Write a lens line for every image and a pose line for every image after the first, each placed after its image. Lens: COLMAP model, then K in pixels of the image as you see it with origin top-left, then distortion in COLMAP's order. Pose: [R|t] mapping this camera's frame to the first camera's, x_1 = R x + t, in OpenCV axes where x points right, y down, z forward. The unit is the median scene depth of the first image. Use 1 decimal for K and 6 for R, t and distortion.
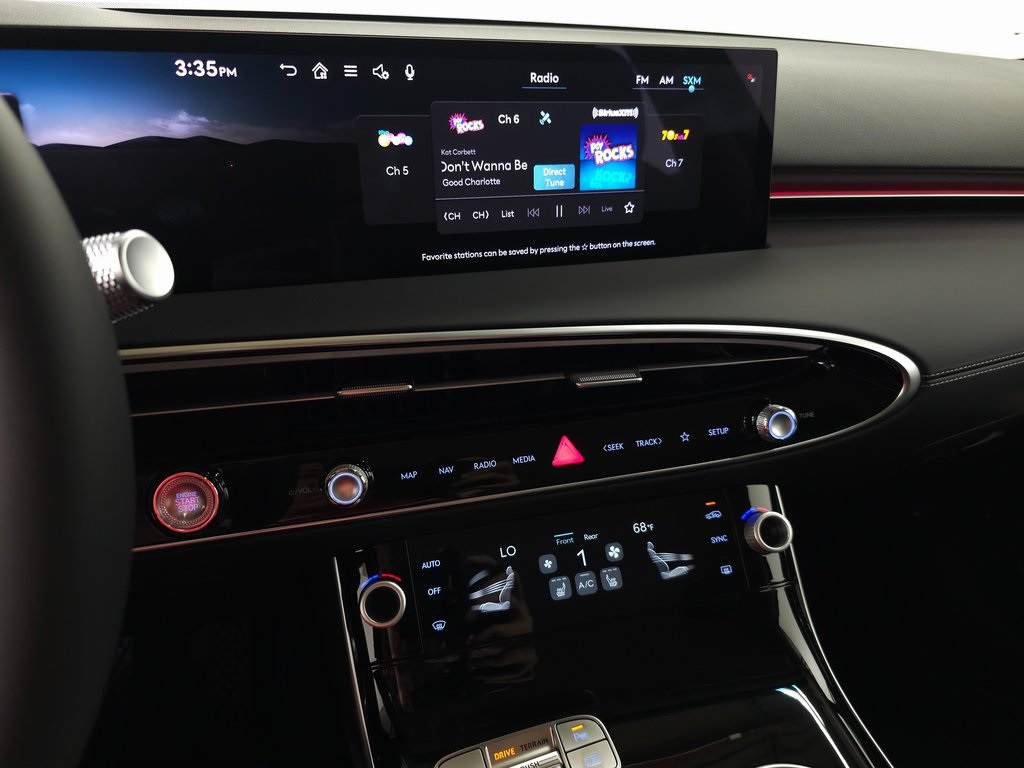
lens RADIAL K [[703.9, 0, 518.3], [0, 703.9, 372.7], [0, 0, 1]] dist [0.016002, -0.022791]
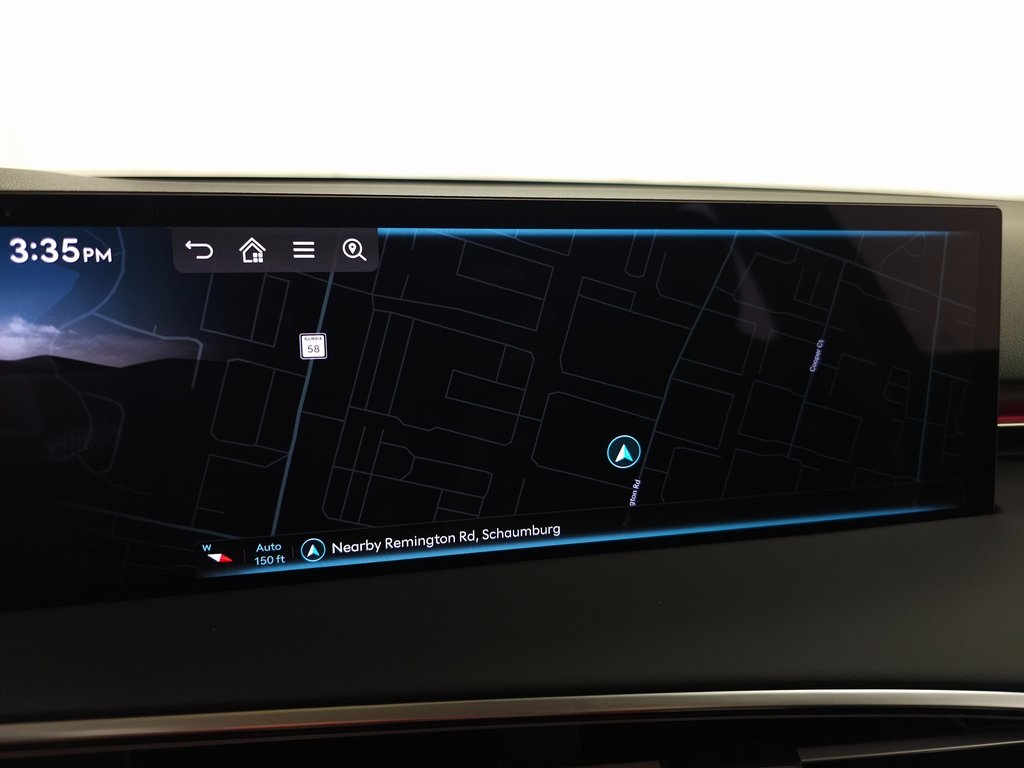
lens RADIAL K [[703.9, 0, 518.4], [0, 703.9, 383.5], [0, 0, 1]] dist [0.016002, -0.022791]
pose [[0.992169, 0.012831, -0.124242, 0.023511], [-0.036499, 0.981075, -0.190157, -0.182265], [0.119451, 0.193202, 0.973861, 0.400081]]
